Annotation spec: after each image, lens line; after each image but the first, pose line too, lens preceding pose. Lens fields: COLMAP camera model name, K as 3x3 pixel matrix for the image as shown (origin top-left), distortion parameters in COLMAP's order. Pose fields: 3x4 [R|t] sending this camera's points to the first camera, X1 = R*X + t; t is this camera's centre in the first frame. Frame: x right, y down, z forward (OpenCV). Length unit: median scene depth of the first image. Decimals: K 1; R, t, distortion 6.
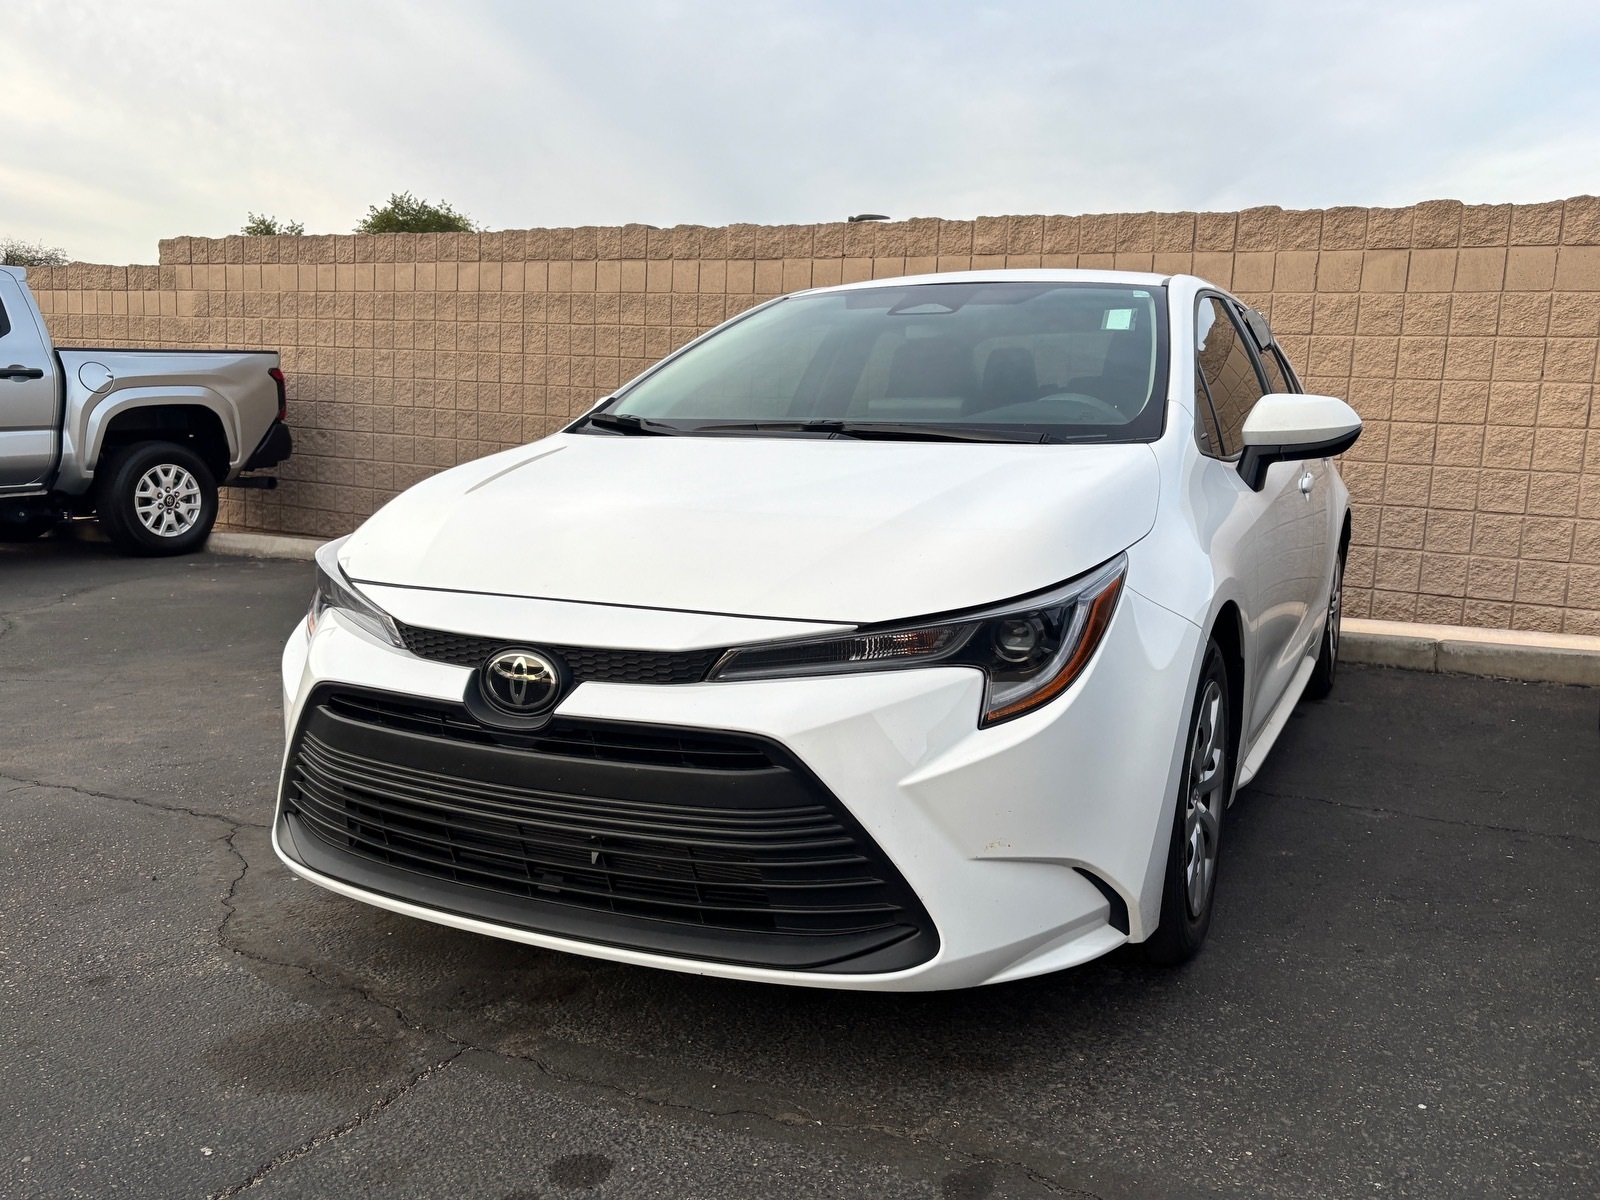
lens RADIAL K [[1344.3, 0, 800.0], [0, 1344.3, 600.0], [0, 0, 1]] dist [0.014356, 0.002222]
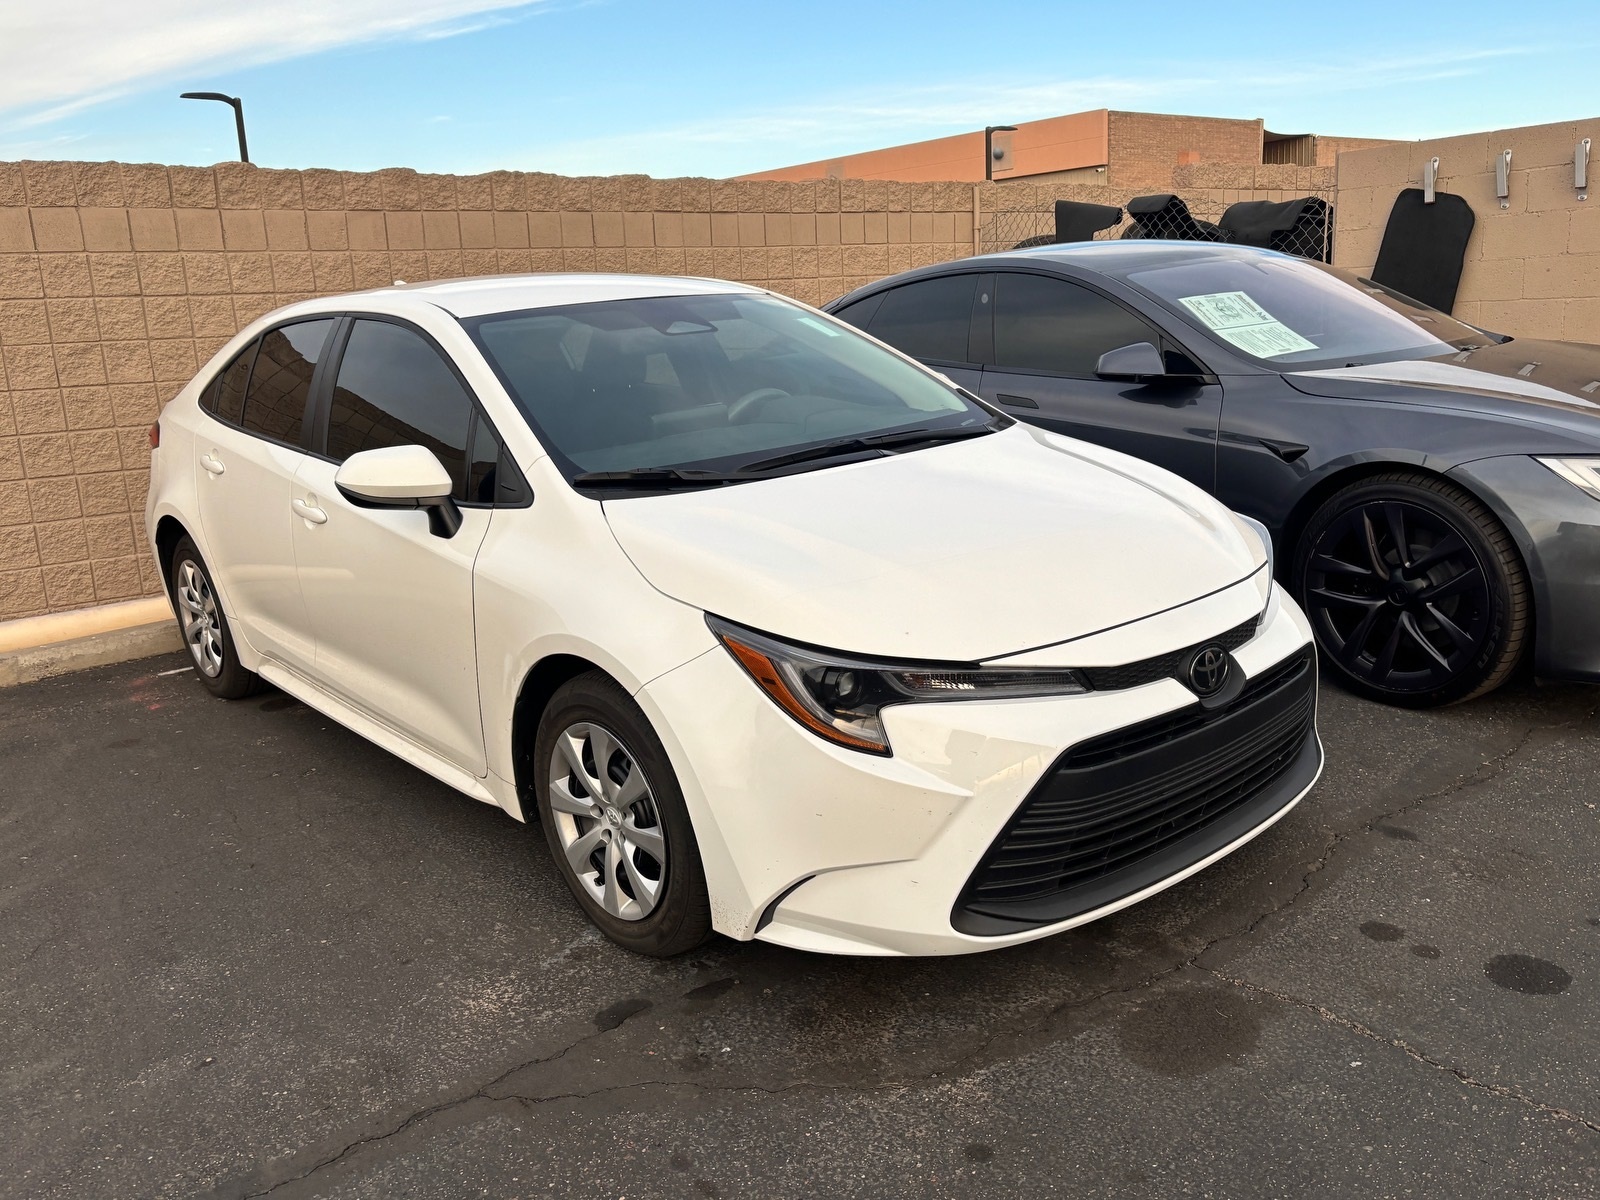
lens RADIAL K [[1344.3, 0, 800.0], [0, 1344.3, 600.0], [0, 0, 1]] dist [0.014356, 0.002222]
pose [[0.391778, -0.260164, 0.882510, -0.464423], [0.190987, 0.961291, 0.198602, -0.105384], [-0.900019, 0.090740, 0.426301, 0.245064]]
